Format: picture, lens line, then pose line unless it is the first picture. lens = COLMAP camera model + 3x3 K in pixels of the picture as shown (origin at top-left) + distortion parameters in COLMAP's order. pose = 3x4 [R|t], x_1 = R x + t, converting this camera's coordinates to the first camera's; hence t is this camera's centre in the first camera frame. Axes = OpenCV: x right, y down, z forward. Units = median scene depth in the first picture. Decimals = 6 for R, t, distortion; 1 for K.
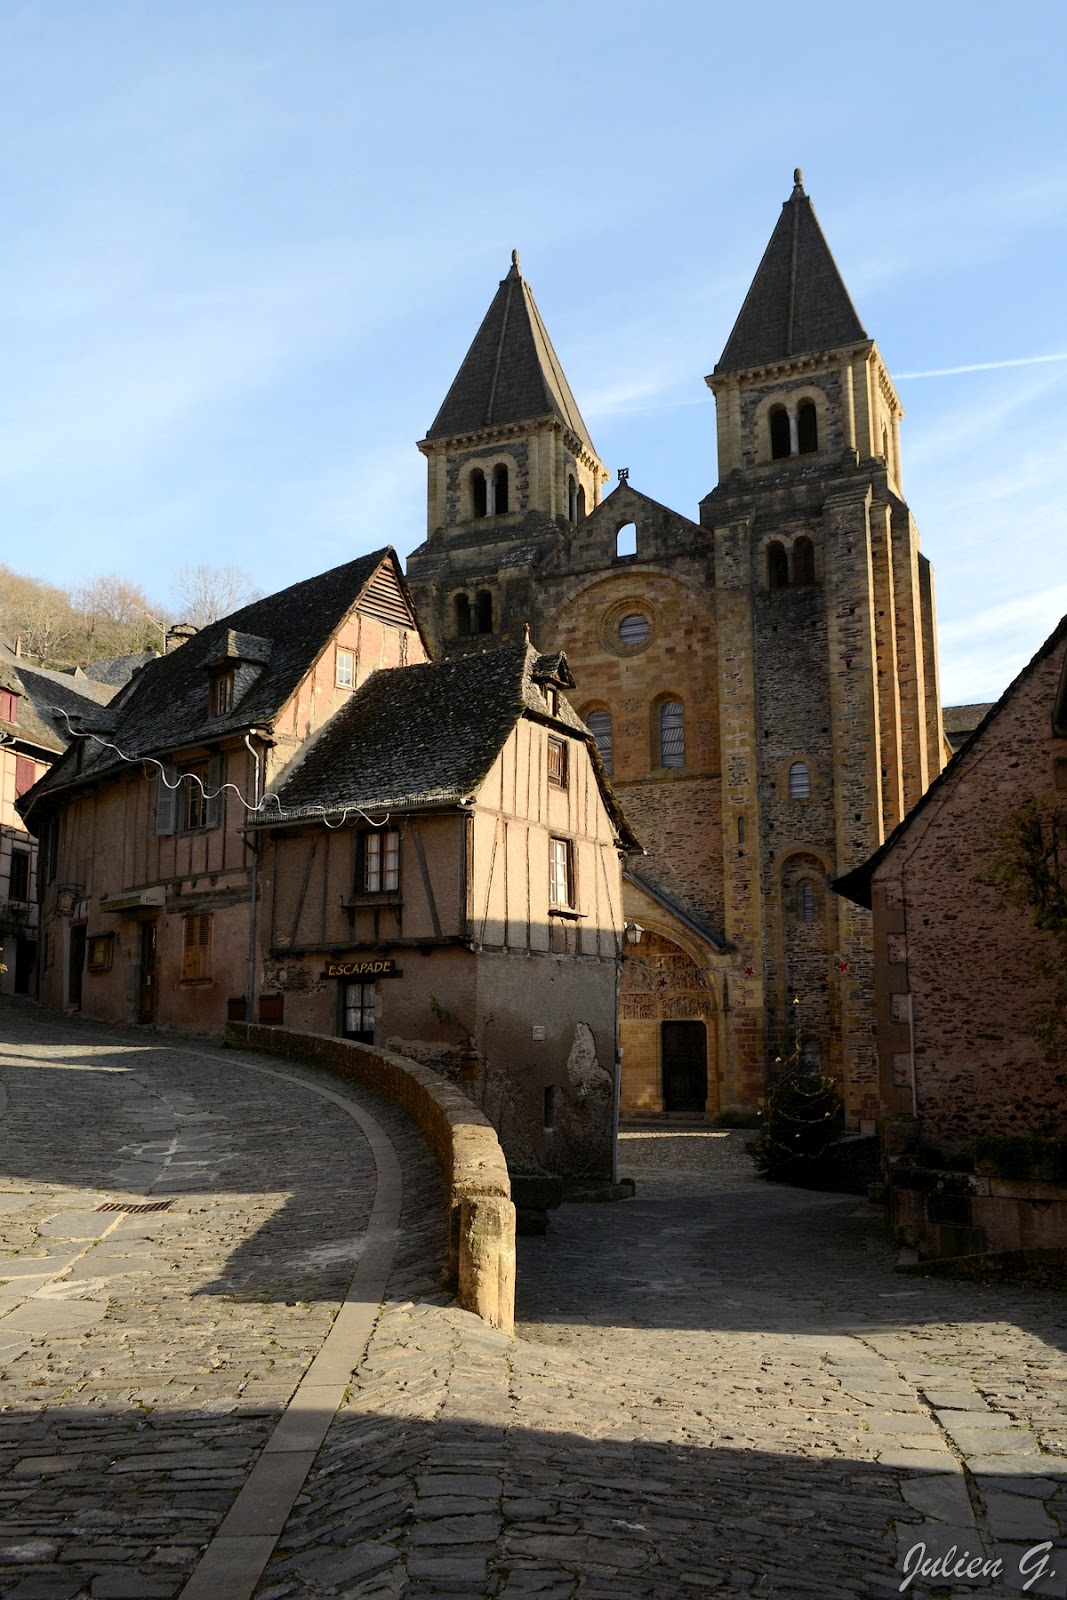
lens RADIAL K [[1239.7, 0, 533.5], [0, 1239.7, 800.0], [0, 0, 1]] dist [-0.033944, 0.003472]
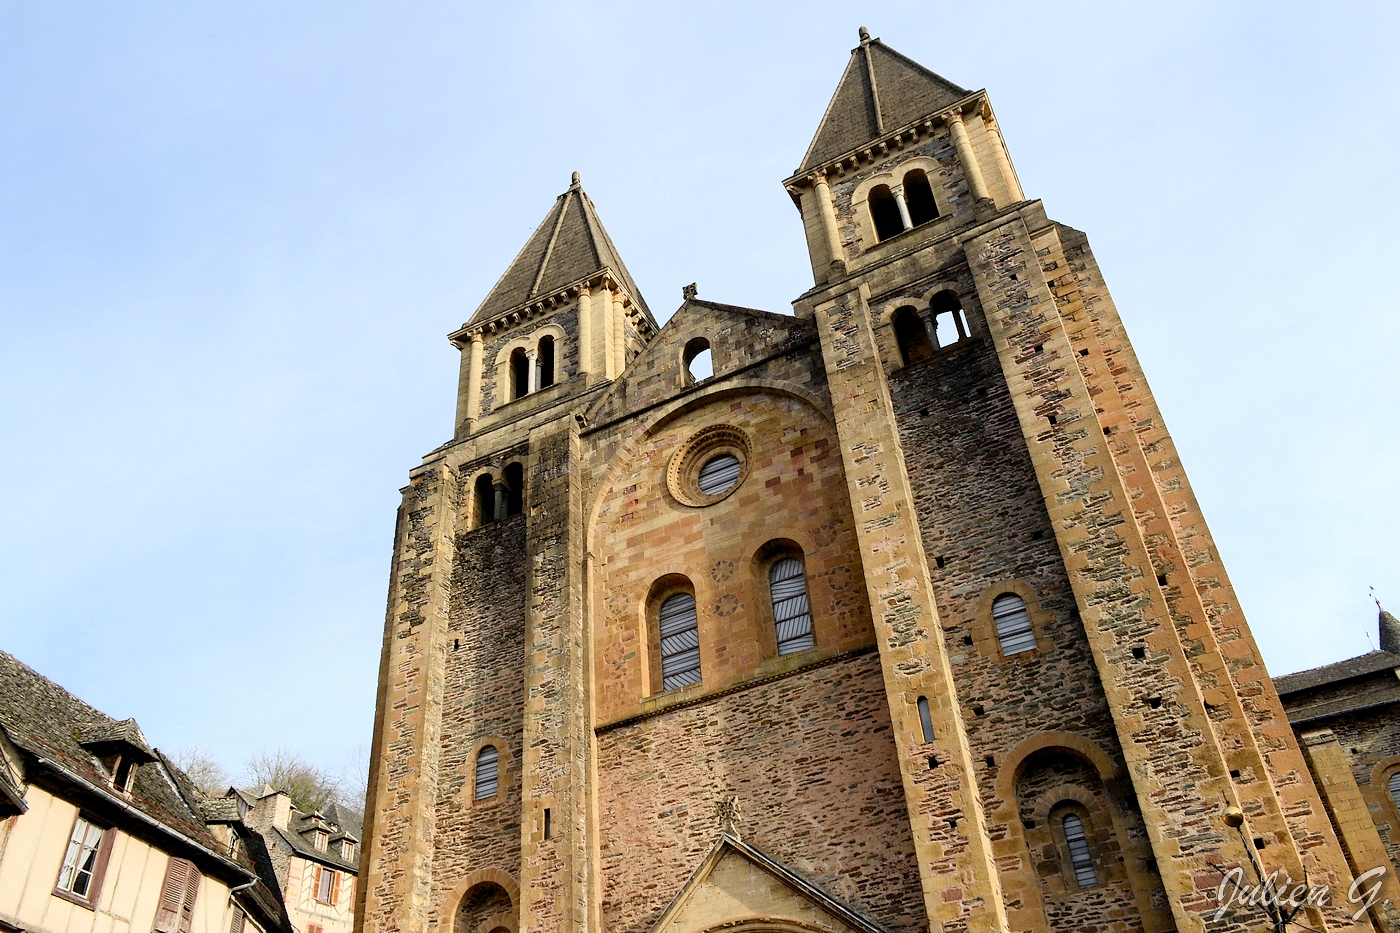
lens RADIAL K [[1084.7, 0, 698.7], [0, 1084.7, 362.1], [0, 0, 1]] dist [-0.033944, 0.003472]
pose [[0.997061, -0.073330, 0.022188, 0.063669], [0.074874, 0.871317, -0.484975, 0.101856], [0.016230, 0.485211, 0.874246, 0.468654]]
